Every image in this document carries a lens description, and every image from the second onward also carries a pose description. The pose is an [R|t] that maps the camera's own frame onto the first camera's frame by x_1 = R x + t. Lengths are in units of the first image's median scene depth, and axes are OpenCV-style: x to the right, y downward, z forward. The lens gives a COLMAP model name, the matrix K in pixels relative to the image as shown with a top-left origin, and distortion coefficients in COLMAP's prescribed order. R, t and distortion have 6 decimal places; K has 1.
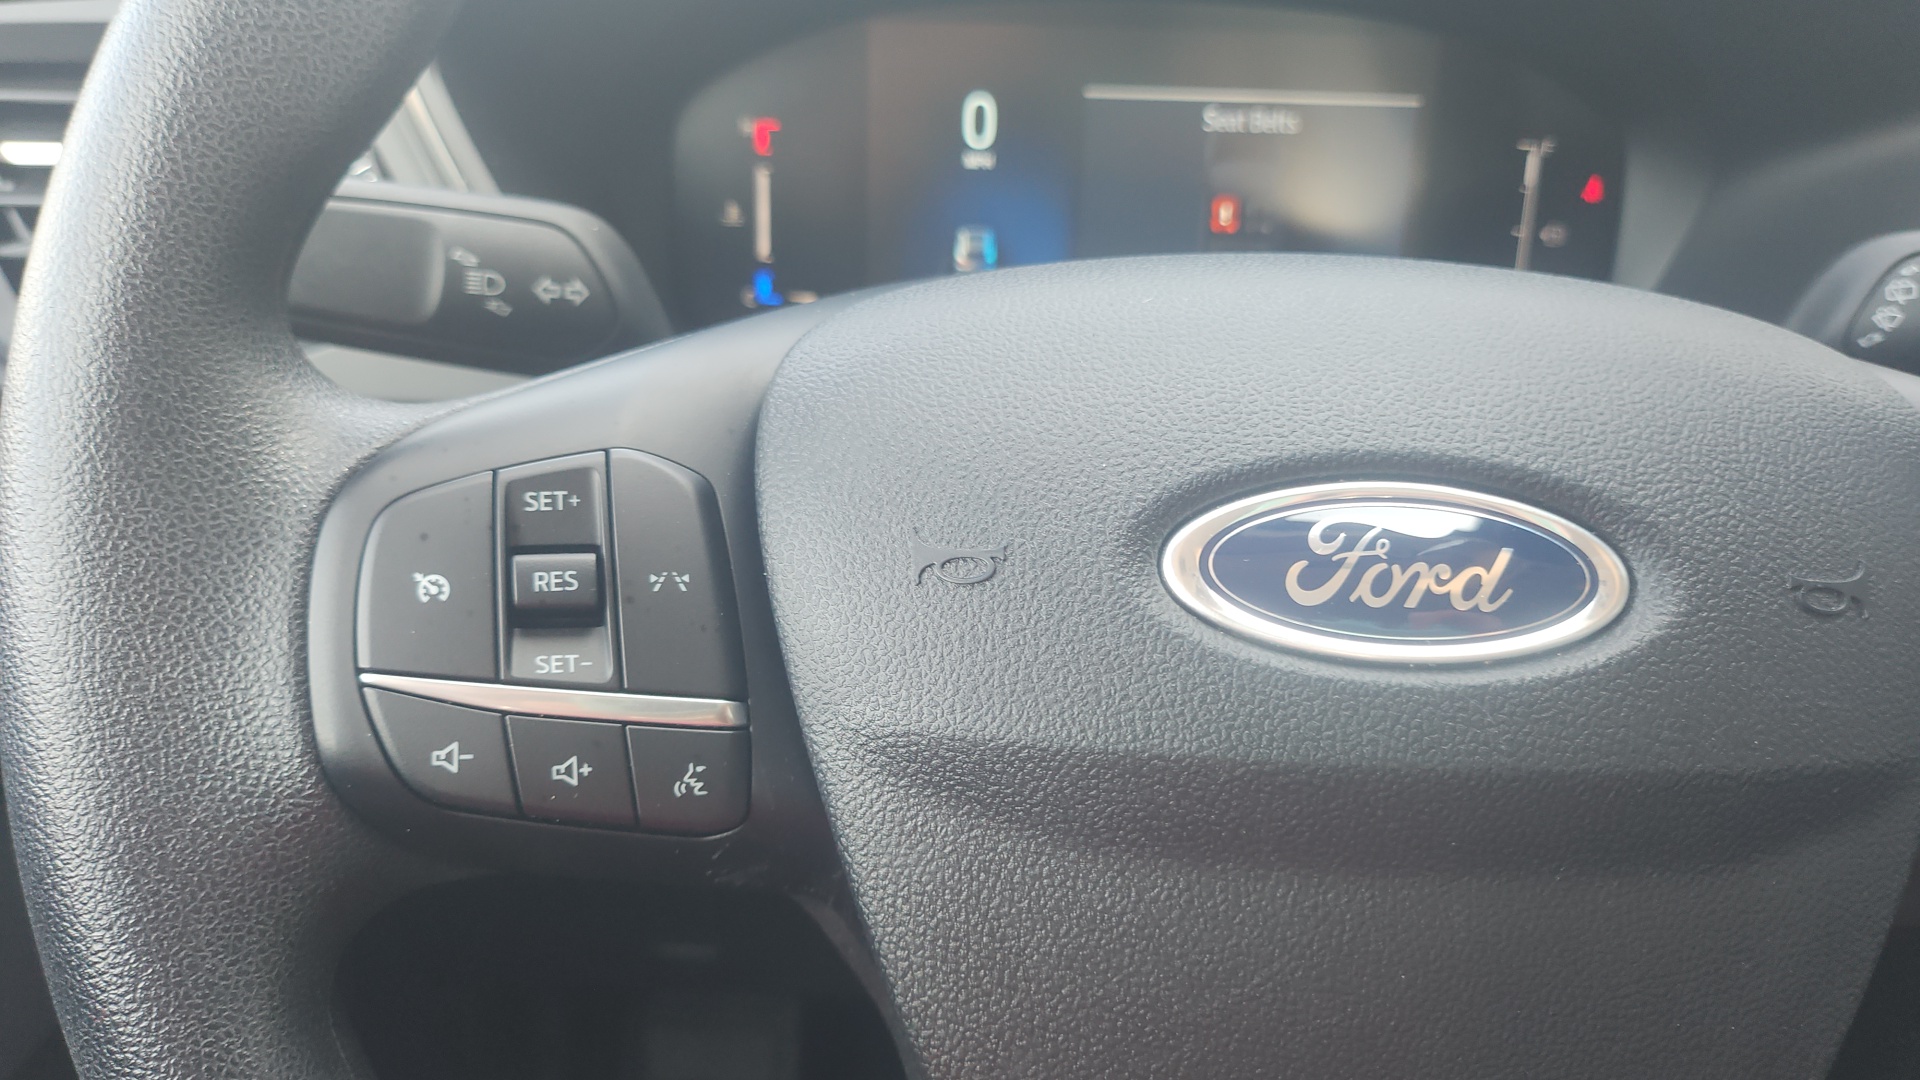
lens RADIAL K [[1351.0, 0, 973.0], [0, 1351.0, 547.6], [0, 0, 1]] dist [0.065701, -0.068741]
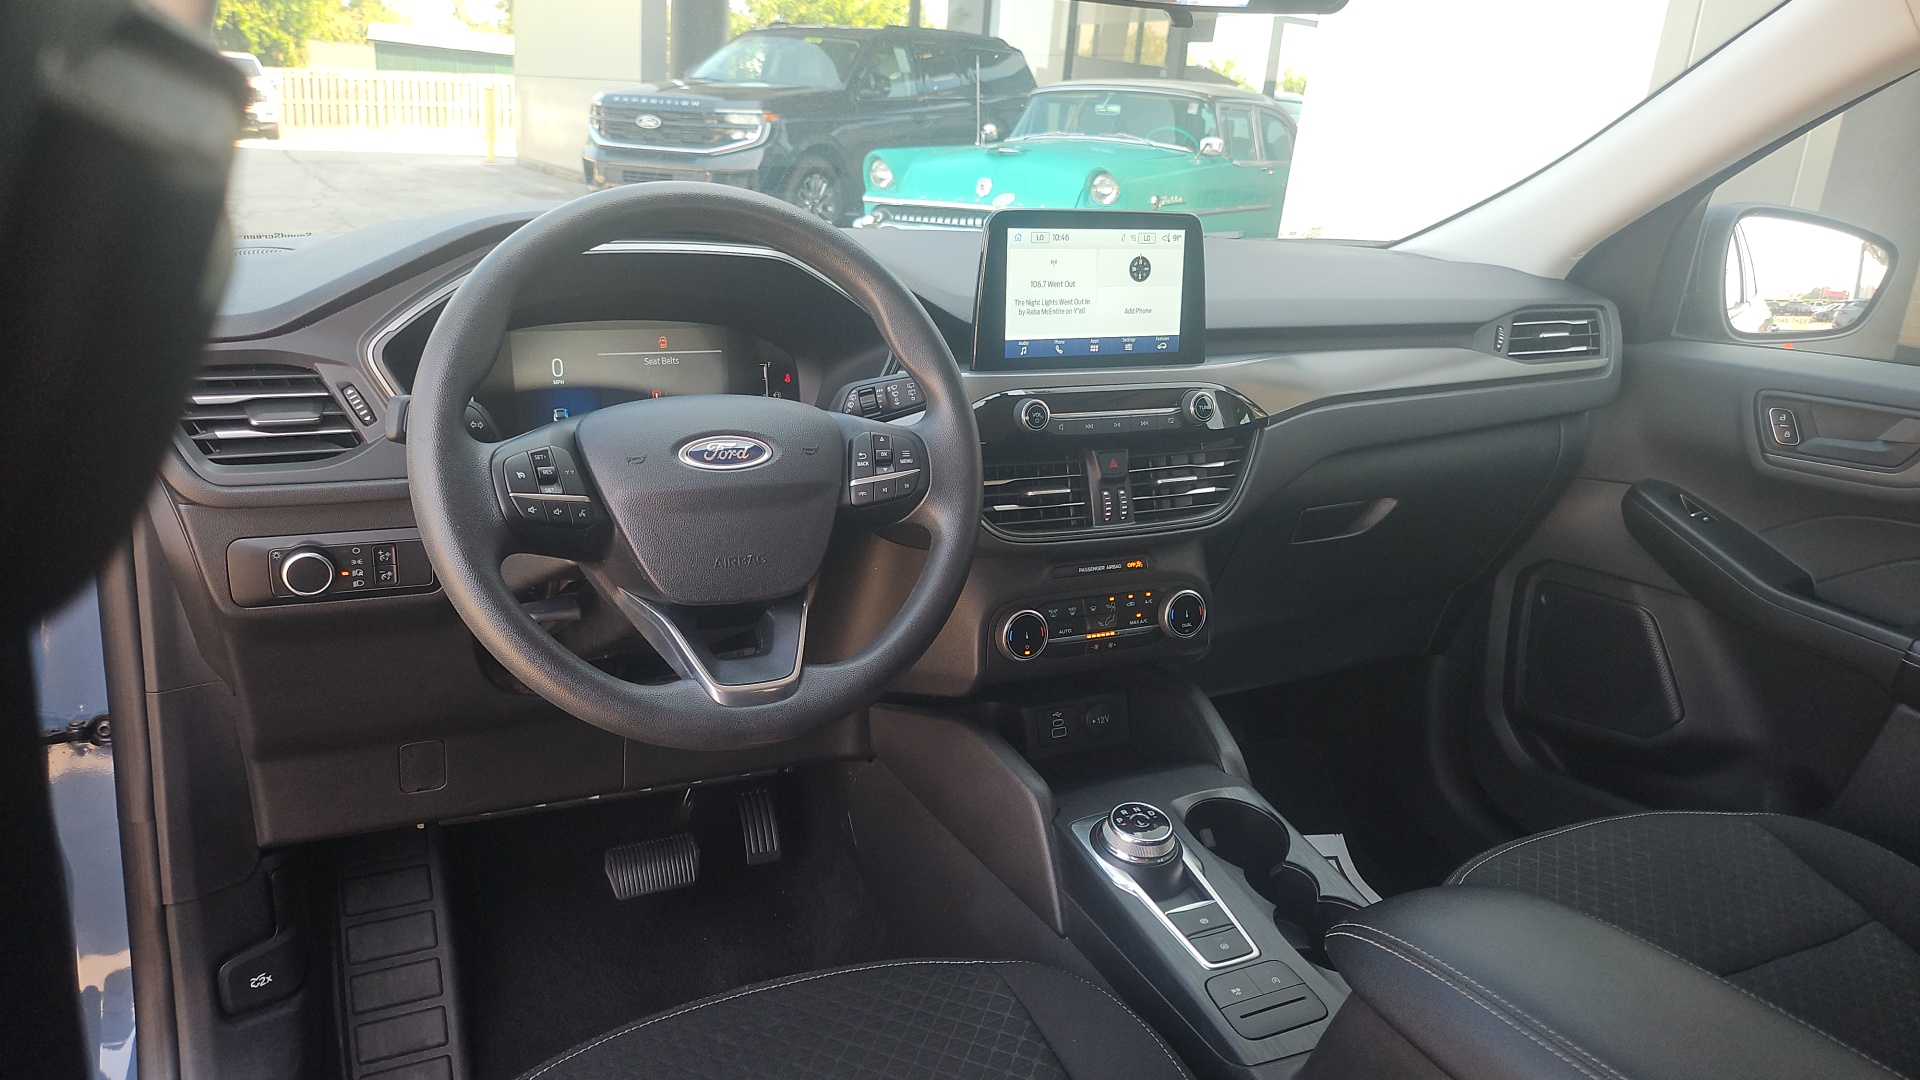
lens RADIAL K [[1351.0, 0, 955.7], [0, 1351.0, 539.0], [0, 0, 1]] dist [0.065701, -0.068741]
pose [[0.898317, -0.120854, 0.422400, -1.004830], [0.186008, 0.975624, -0.116446, 1.006687], [-0.398030, 0.183175, 0.898899, -3.526988]]
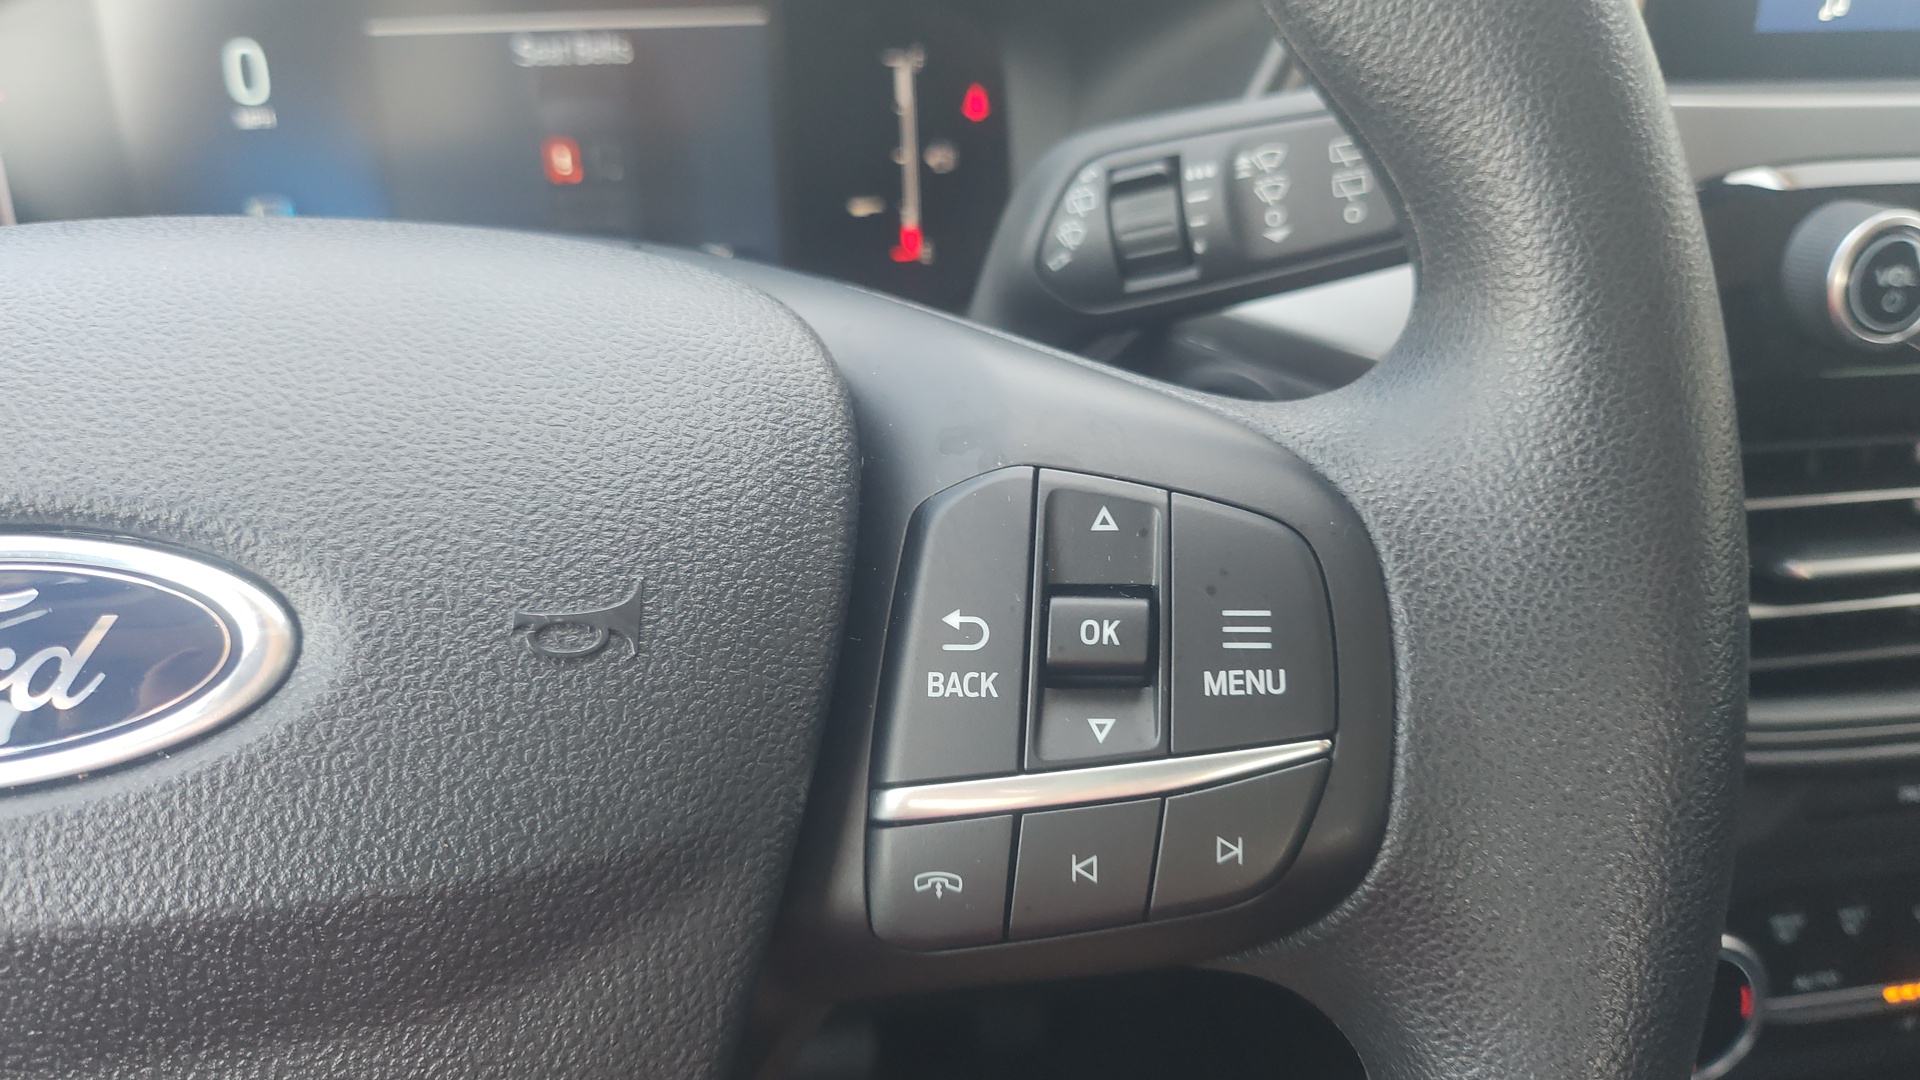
lens RADIAL K [[1351.0, 0, 919.6], [0, 1351.0, 552.5], [0, 0, 1]] dist [0.065701, -0.068741]
pose [[0.992367, -0.100856, 0.070967, 0.750049], [0.098159, 0.994345, 0.040522, -0.019413], [-0.074652, -0.033247, 0.996655, 0.236811]]
